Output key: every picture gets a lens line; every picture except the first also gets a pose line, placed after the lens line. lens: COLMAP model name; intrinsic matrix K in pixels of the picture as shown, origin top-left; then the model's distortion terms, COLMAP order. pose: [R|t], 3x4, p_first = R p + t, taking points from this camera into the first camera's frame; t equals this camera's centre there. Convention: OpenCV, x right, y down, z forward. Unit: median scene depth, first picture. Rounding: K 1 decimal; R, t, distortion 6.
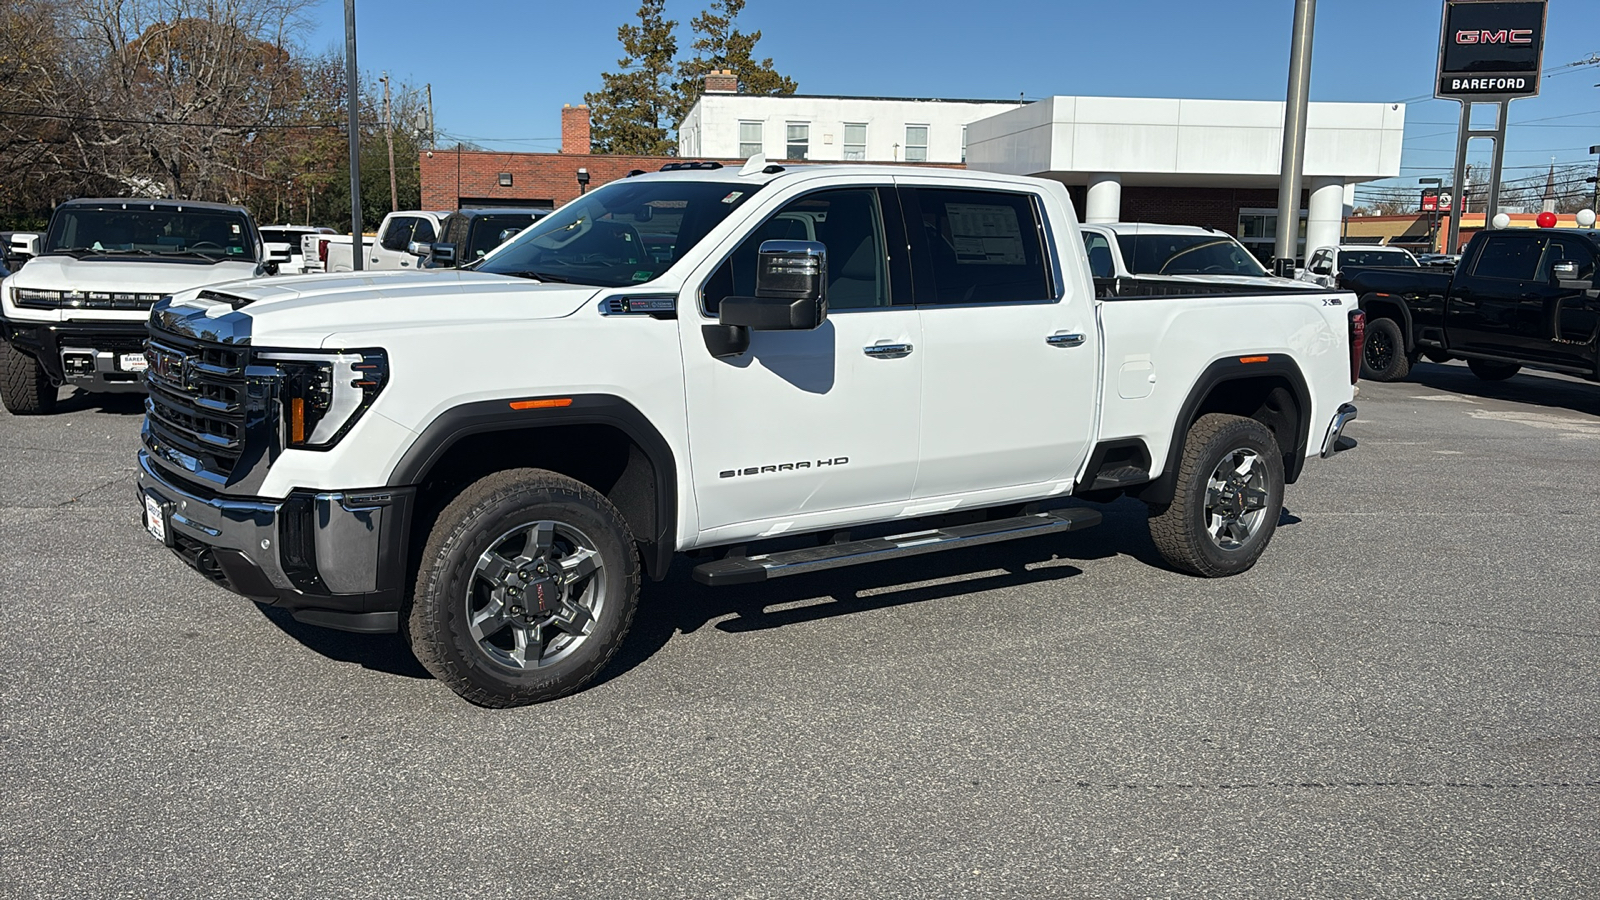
lens RADIAL K [[1407.3, 0, 765.2], [0, 1407.3, 470.7], [0, 0, 1]] dist [0.043797, -0.028730]
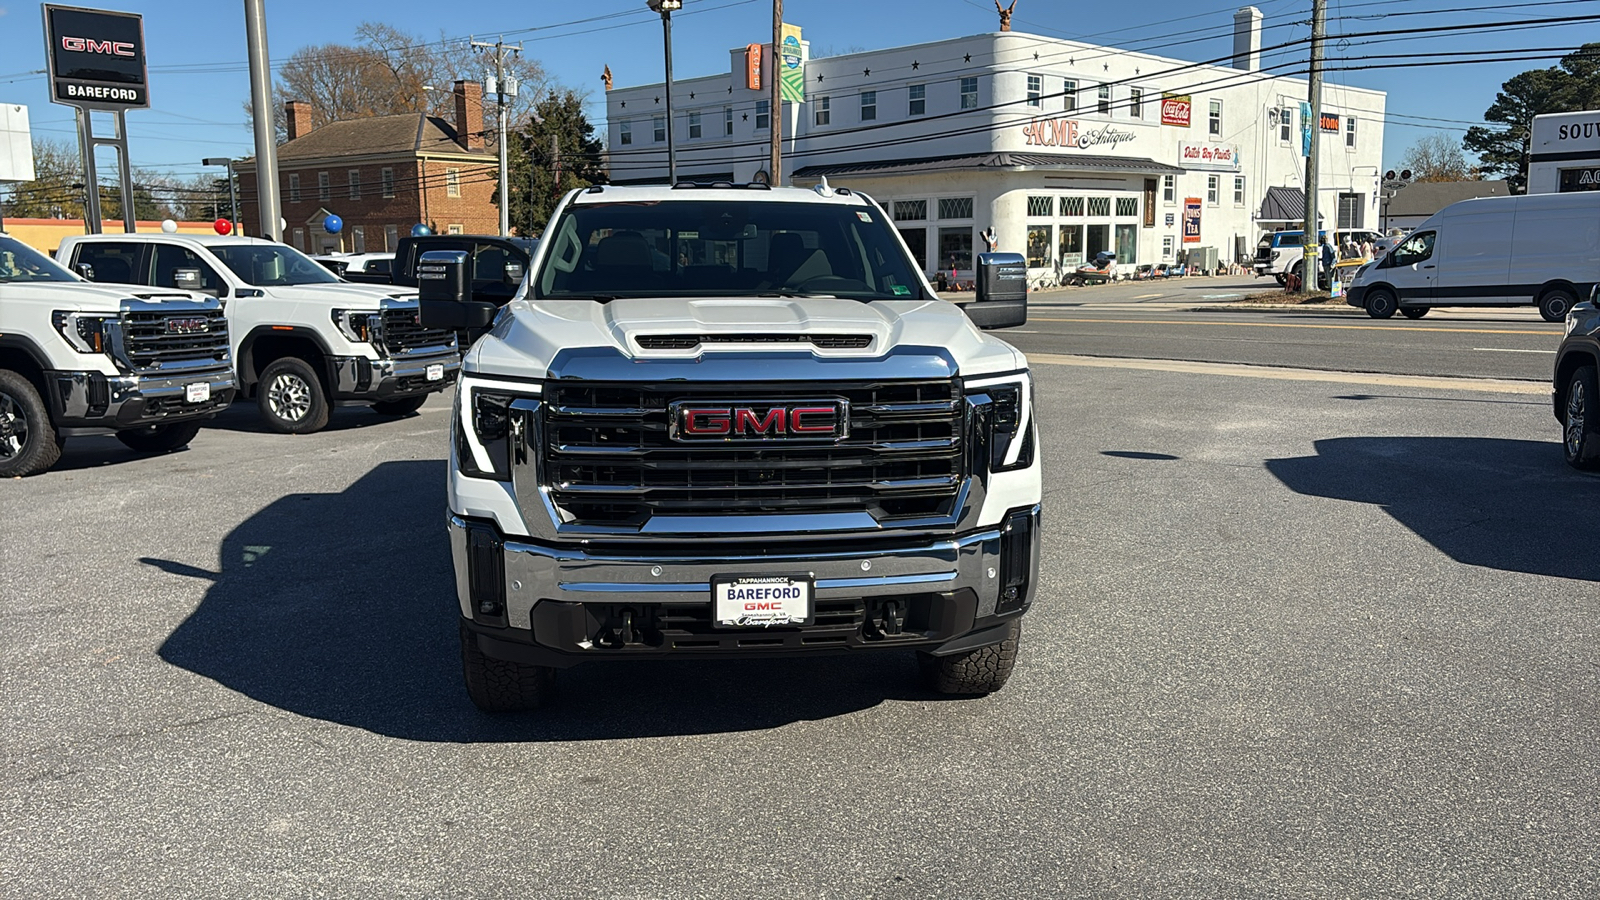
lens RADIAL K [[1465.0, 0, 800.0], [0, 1465.0, 450.0], [0, 0, 1]] dist [-0.001475, 0.019027]
pose [[0.496336, -0.137989, 0.857094, -0.891387], [0.157165, 0.985255, 0.067610, -0.085486], [-0.853786, 0.101148, 0.510705, 0.406893]]
